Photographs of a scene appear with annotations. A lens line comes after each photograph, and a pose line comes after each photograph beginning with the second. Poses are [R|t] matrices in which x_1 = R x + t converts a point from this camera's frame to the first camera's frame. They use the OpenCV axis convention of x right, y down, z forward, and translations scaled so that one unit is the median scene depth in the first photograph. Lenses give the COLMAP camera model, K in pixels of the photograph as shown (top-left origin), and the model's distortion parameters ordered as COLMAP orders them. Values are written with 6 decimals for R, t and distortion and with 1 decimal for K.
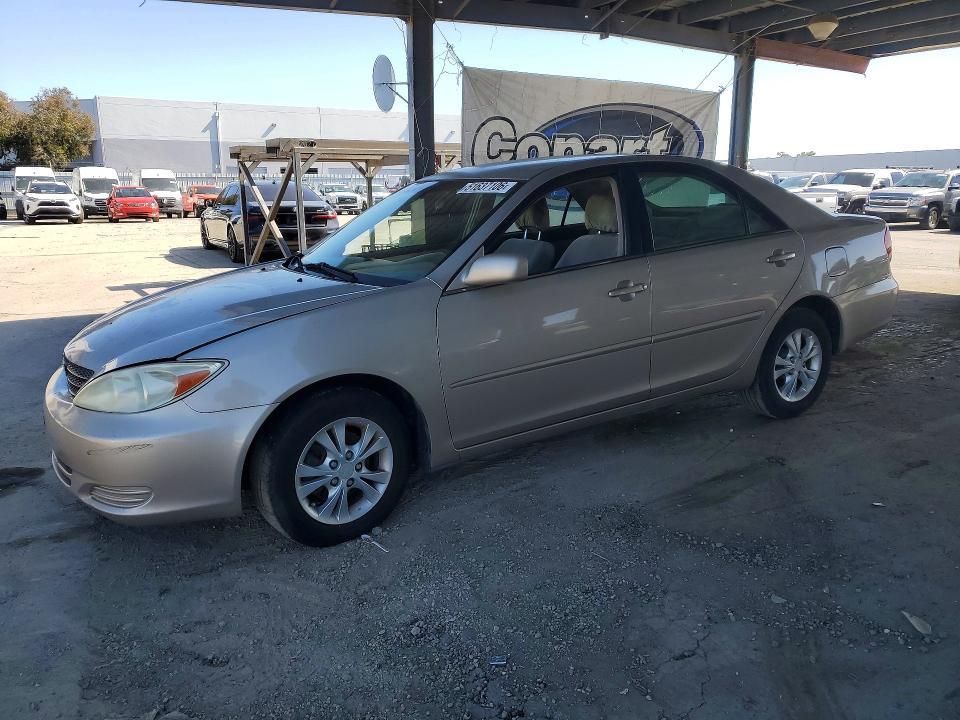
lens RADIAL K [[736.9, 0, 481.5], [0, 736.9, 357.9], [0, 0, 1]] dist [0.027012, -0.005399]
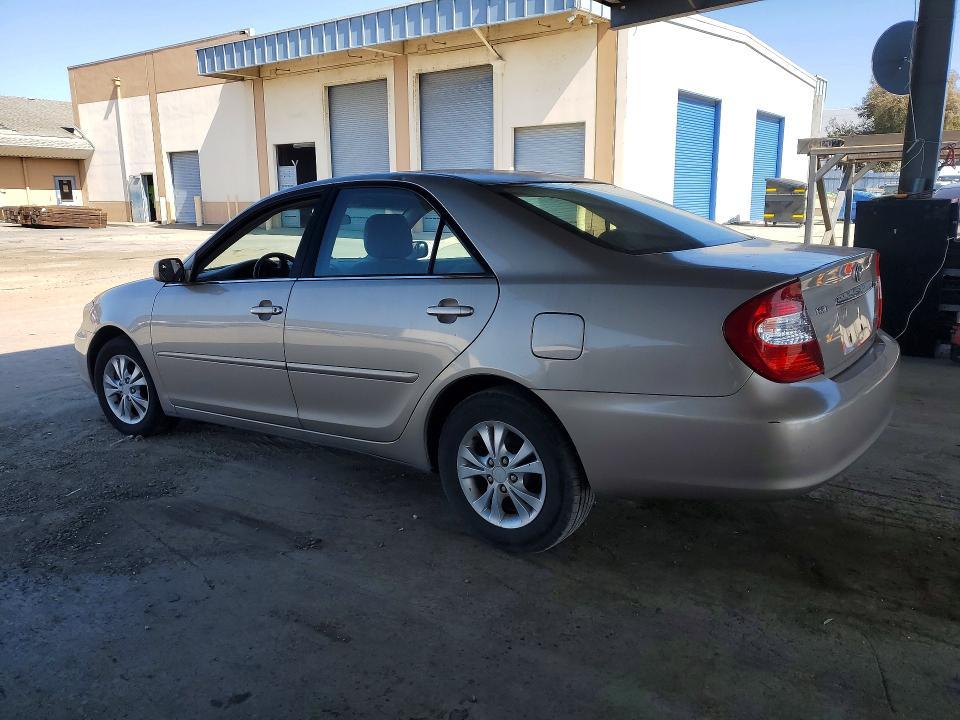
lens RADIAL K [[736.9, 0, 481.6], [0, 736.9, 360.1], [0, 0, 1]] dist [0.027012, -0.005399]
pose [[0.370320, 0.187604, -0.909763, 1.182214], [-0.207213, 0.971398, 0.115967, -0.192556], [0.905498, 0.145569, 0.398602, 0.824978]]
